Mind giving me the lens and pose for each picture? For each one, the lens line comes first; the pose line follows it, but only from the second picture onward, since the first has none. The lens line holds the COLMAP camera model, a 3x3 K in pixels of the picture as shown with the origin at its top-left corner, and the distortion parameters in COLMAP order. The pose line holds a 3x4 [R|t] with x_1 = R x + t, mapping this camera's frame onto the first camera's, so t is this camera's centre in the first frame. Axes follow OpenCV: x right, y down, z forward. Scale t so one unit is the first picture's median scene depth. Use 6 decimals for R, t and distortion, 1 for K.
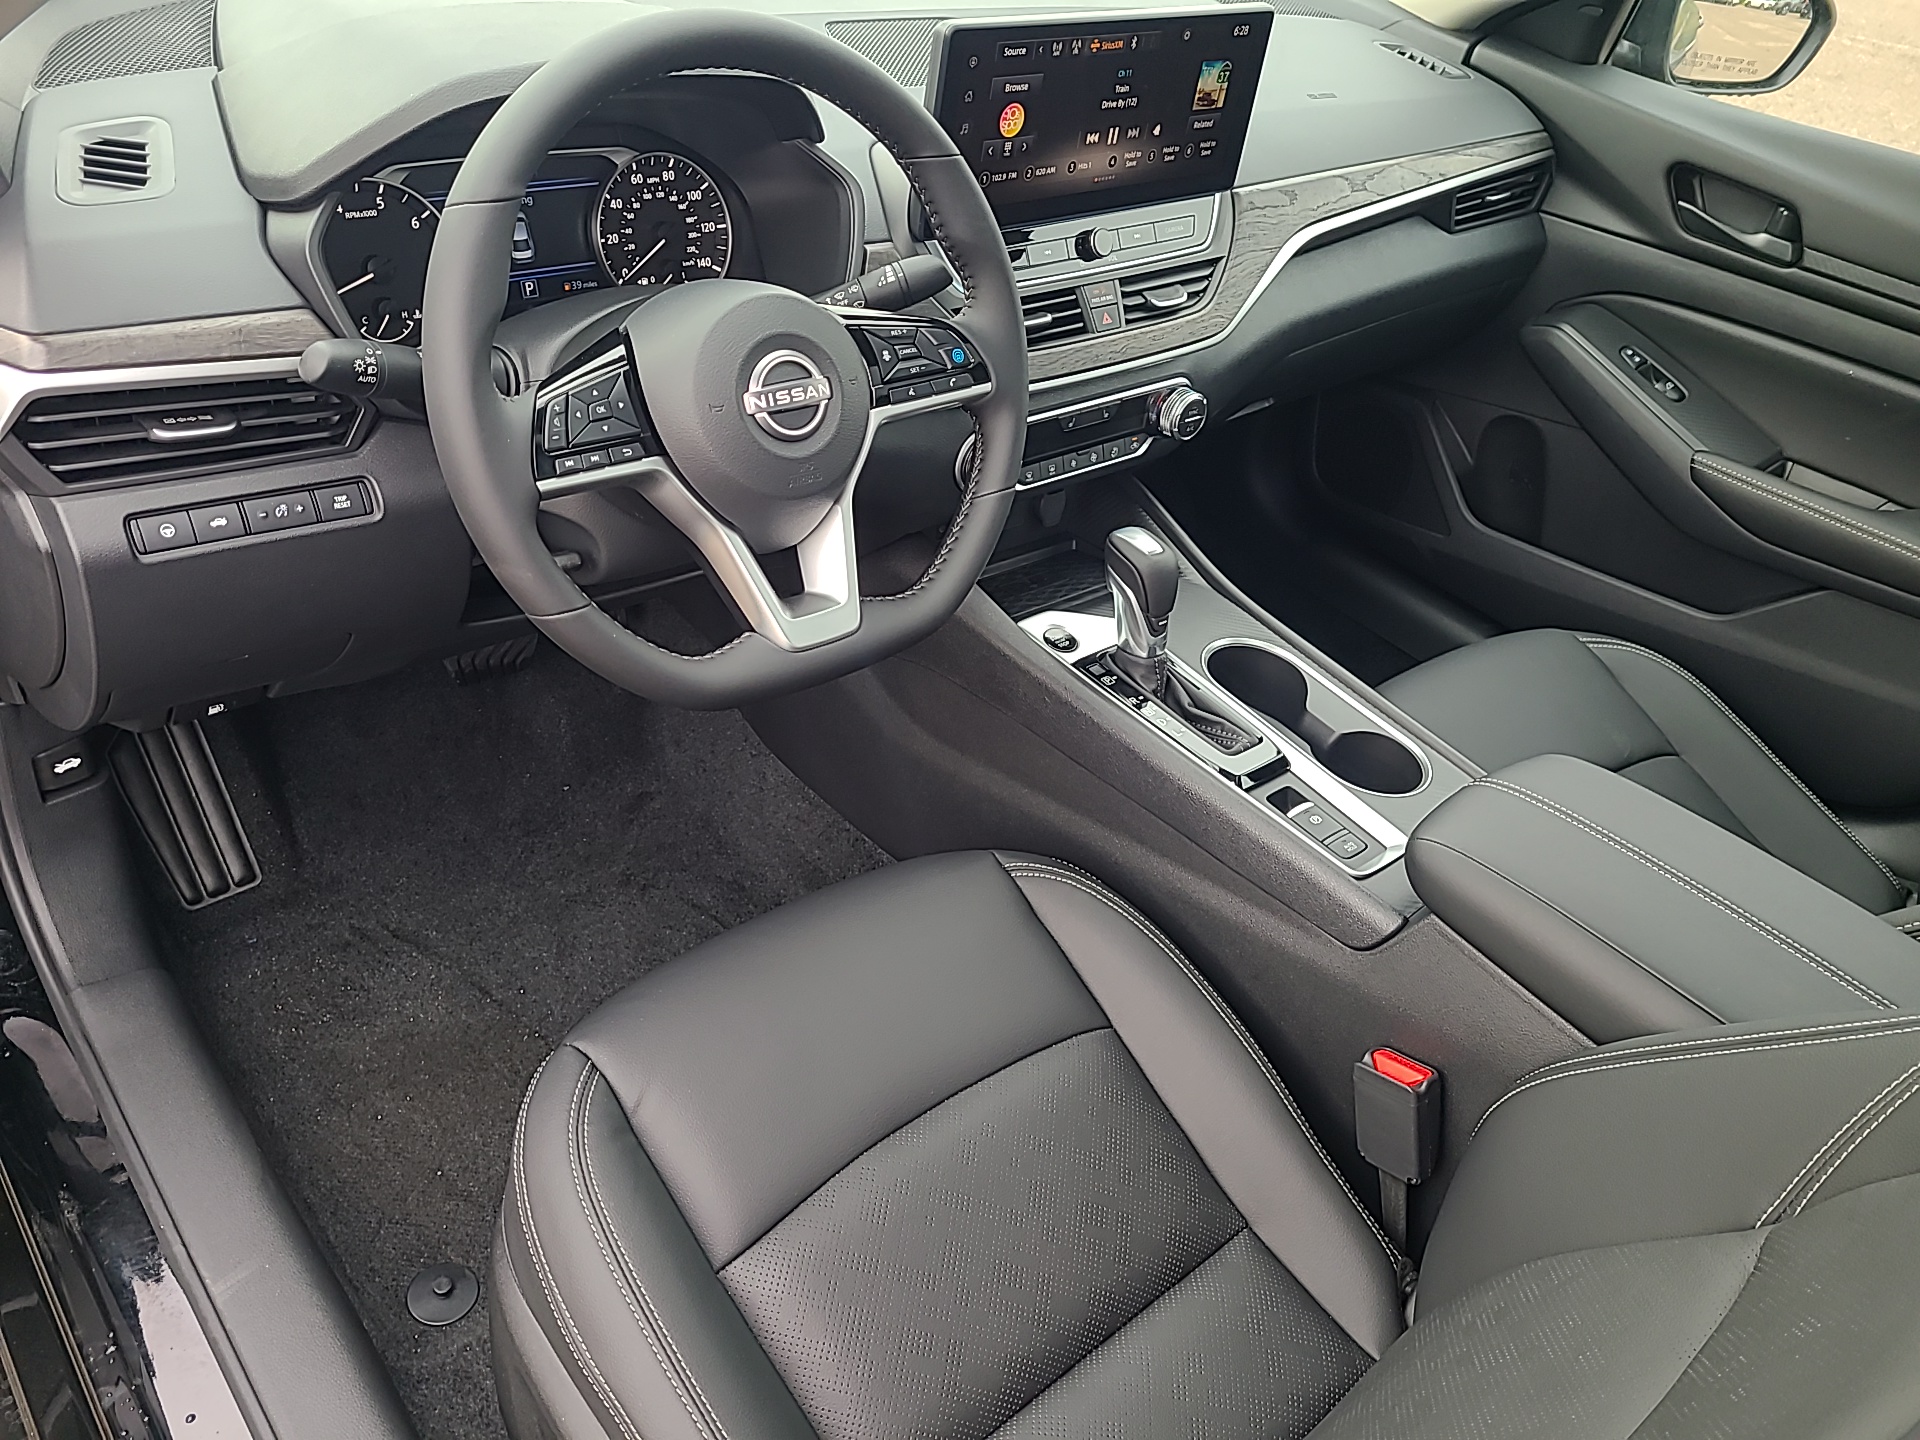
lens RADIAL K [[1402.7, 0, 964.4], [0, 1402.7, 735.5], [0, 0, 1]] dist [0.022829, -0.025876]
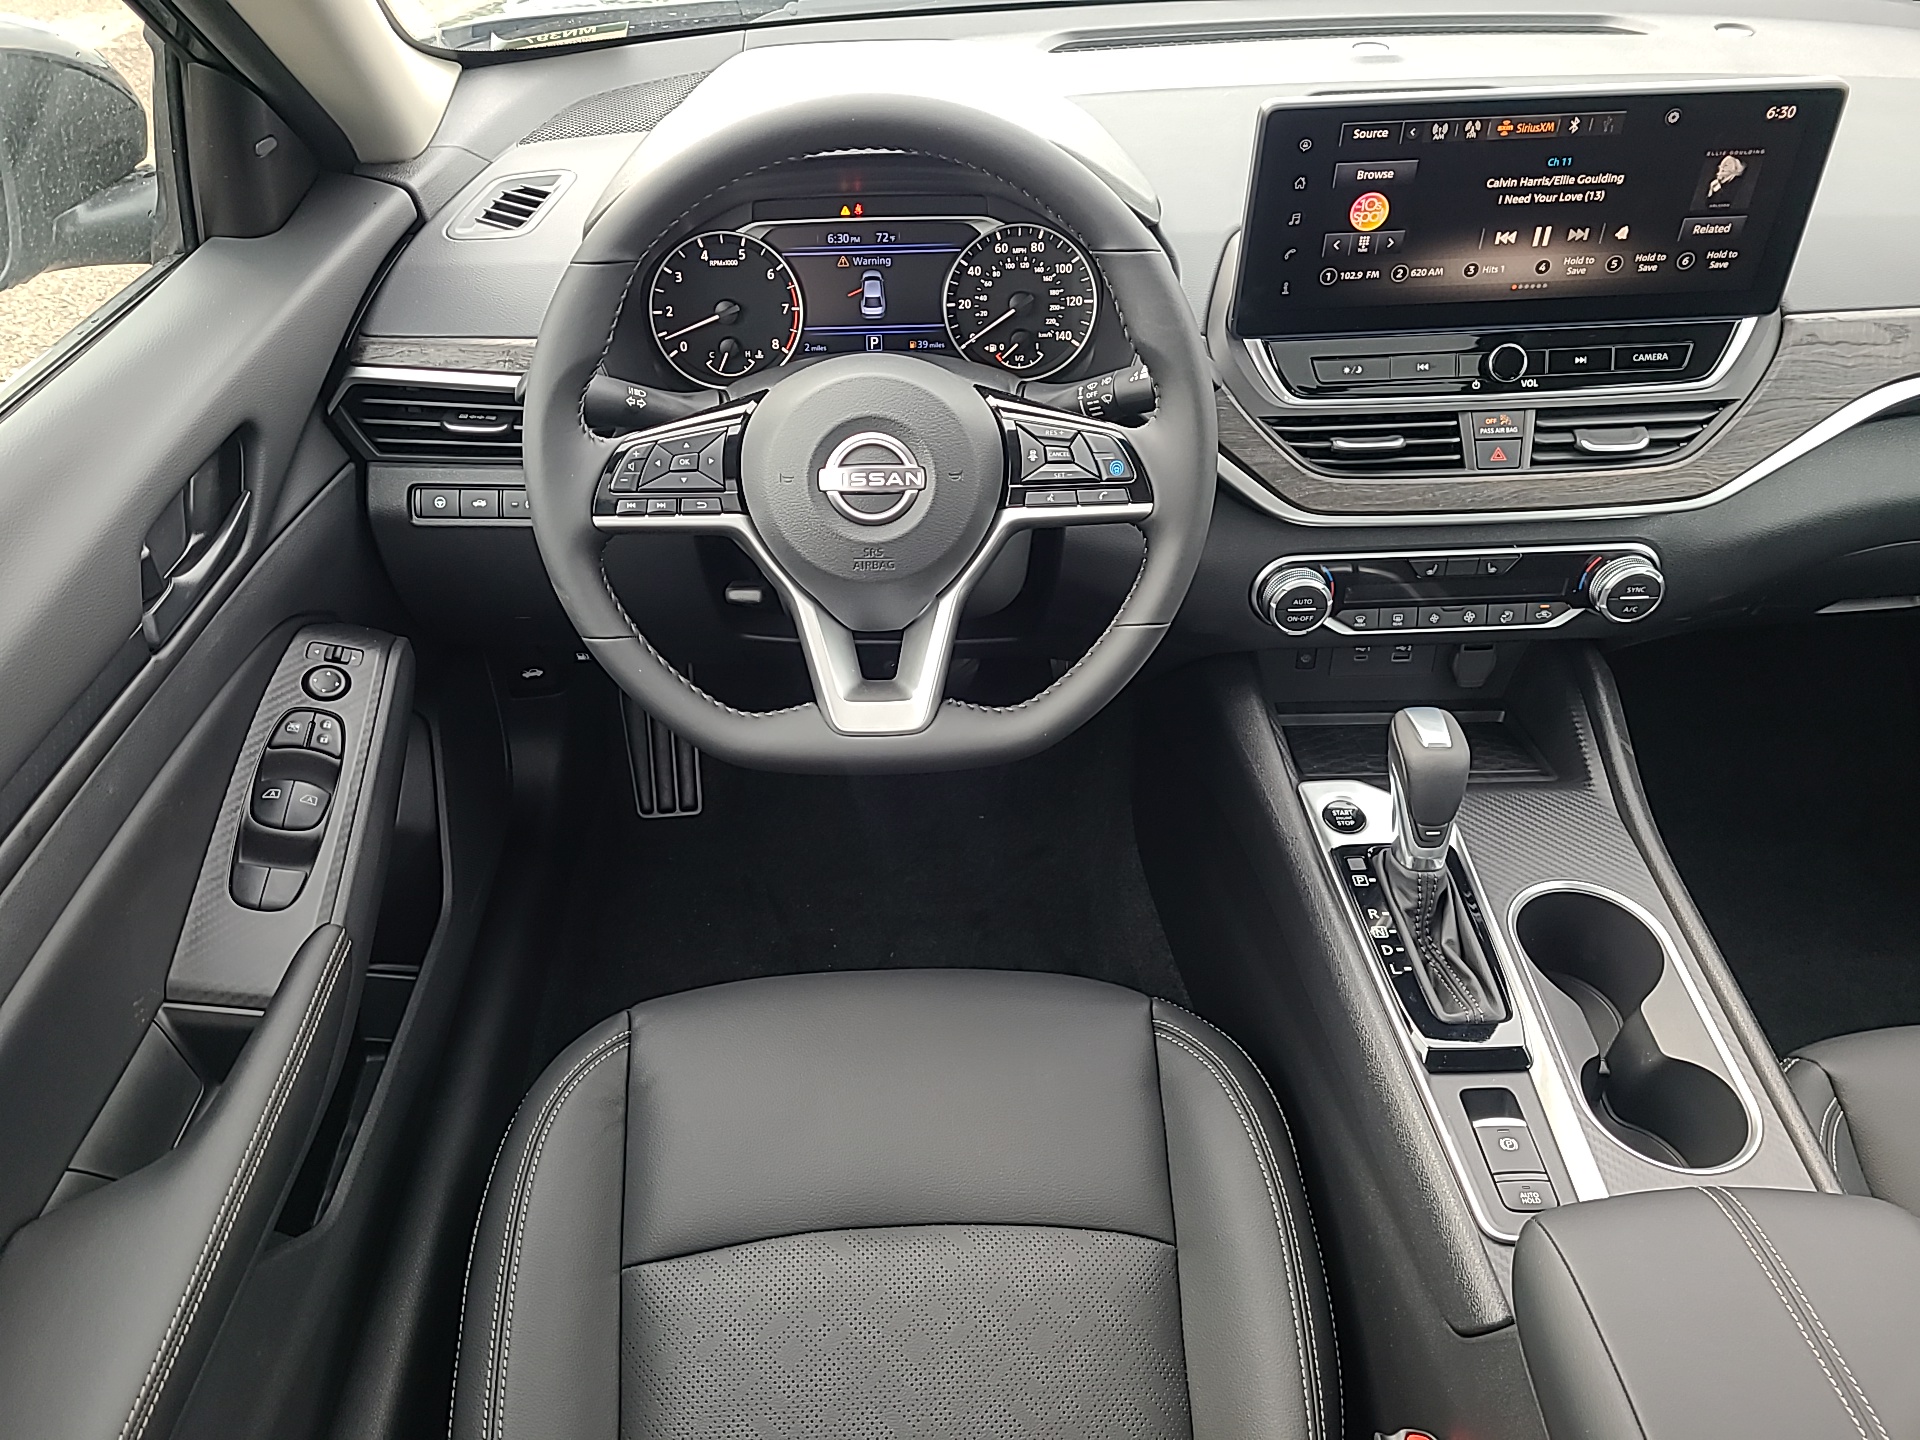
lens RADIAL K [[1402.7, 0, 918.1], [0, 1402.7, 710.3], [0, 0, 1]] dist [0.022829, -0.025876]
pose [[0.783940, 0.256908, -0.565188, 0.362708], [-0.282309, 0.958313, 0.044028, -0.104377], [0.552938, 0.125042, 0.823787, 0.178152]]
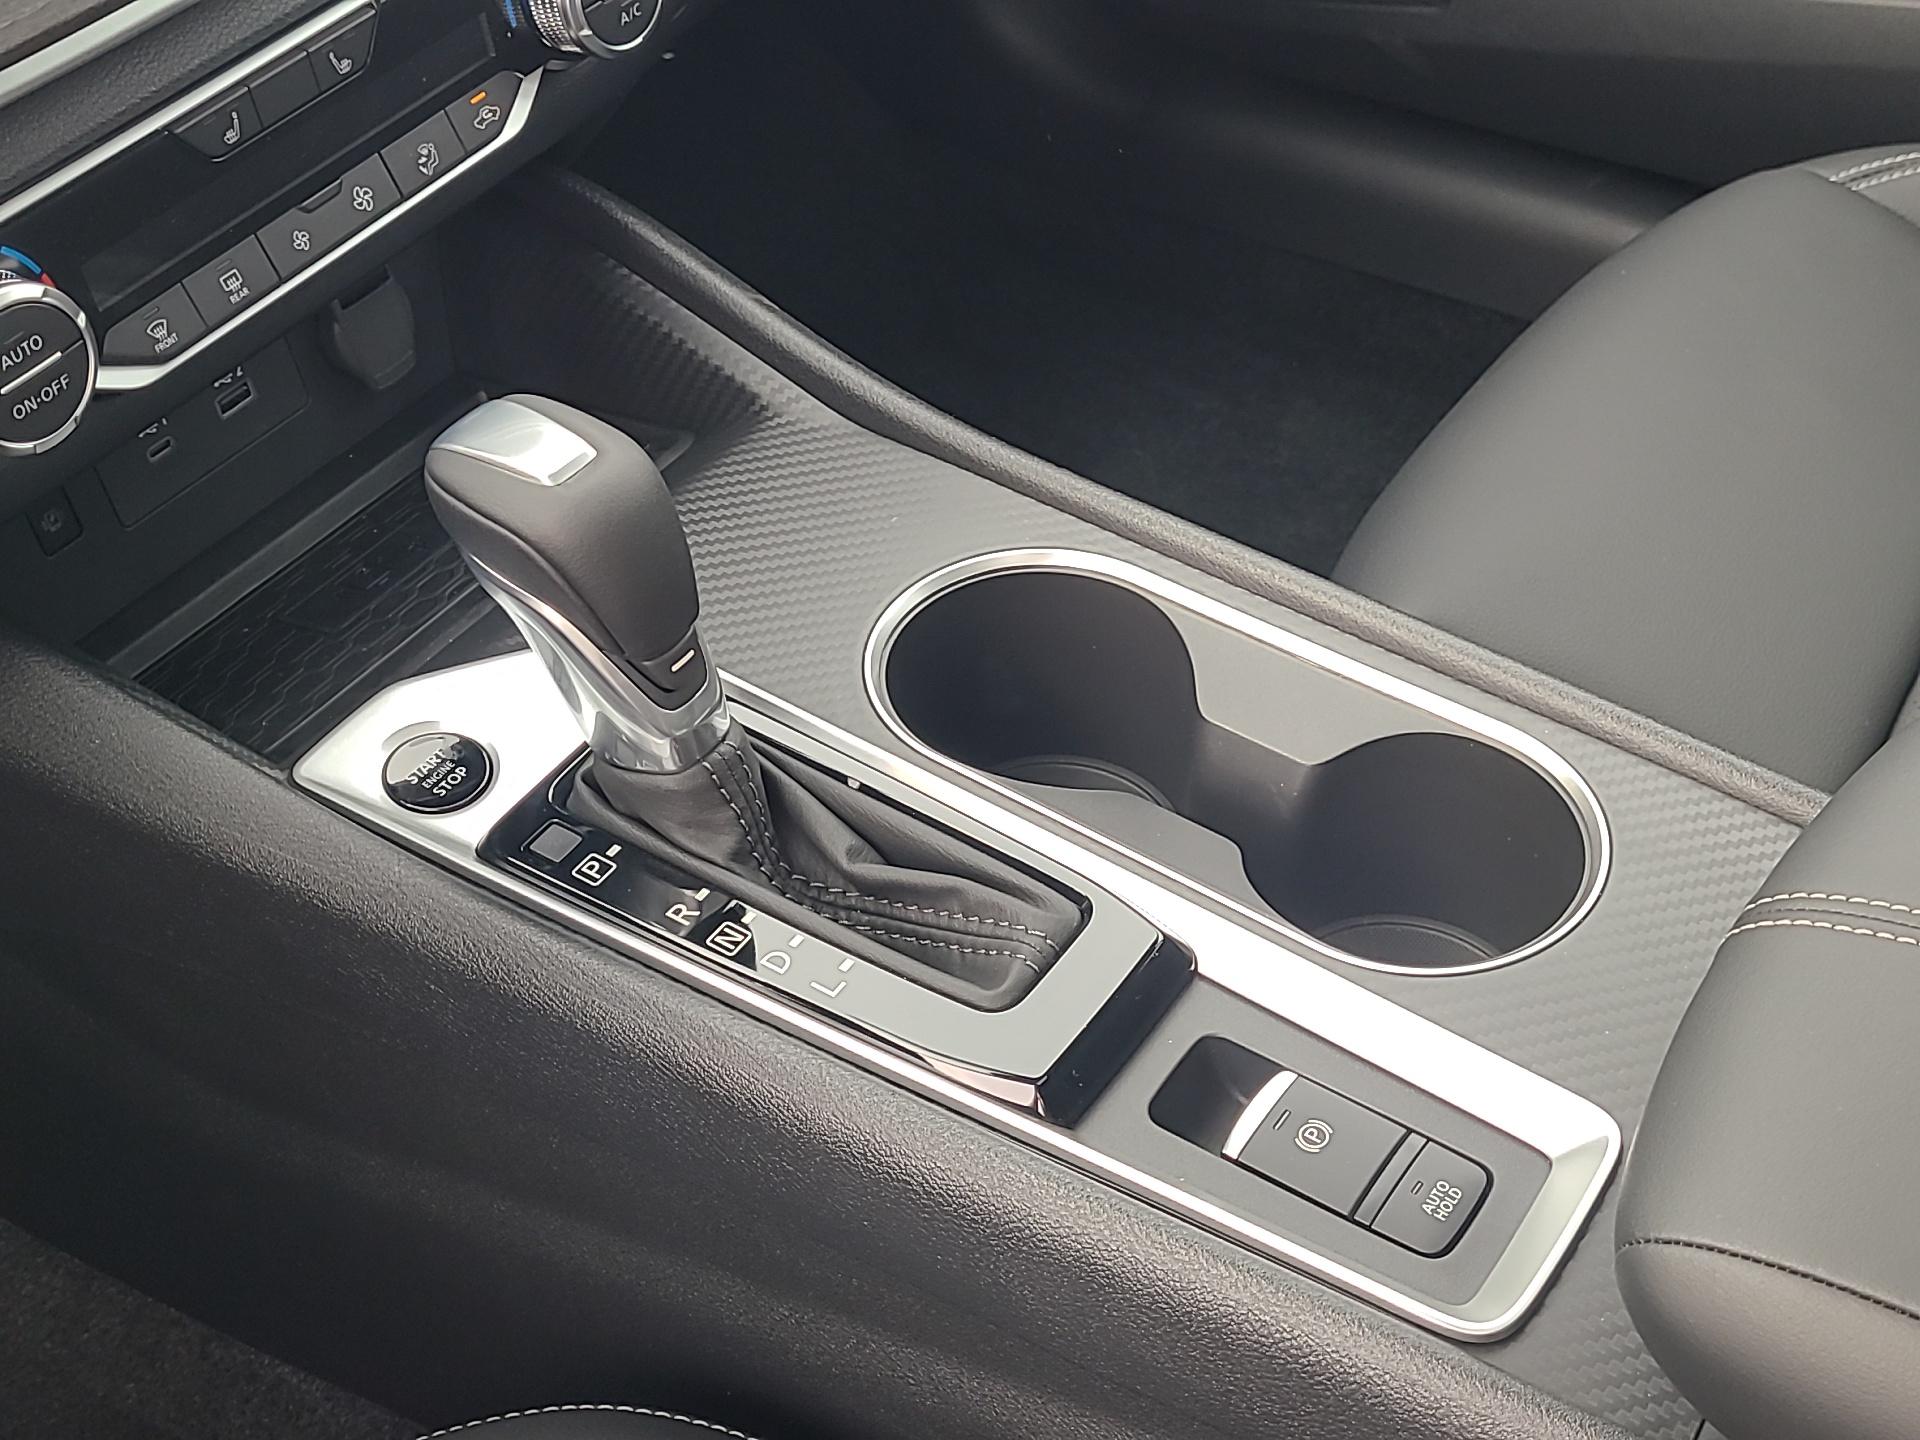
lens RADIAL K [[2457.0, 0, 948.2], [0, 2457.0, 726.0], [0, 0, 1]] dist [0.047427, 0.000000]
pose [[0.941939, -0.332040, 0.049994, 0.173564], [0.325989, 0.939970, 0.100936, -0.108313], [-0.080508, -0.078778, 0.993636, 0.457469]]
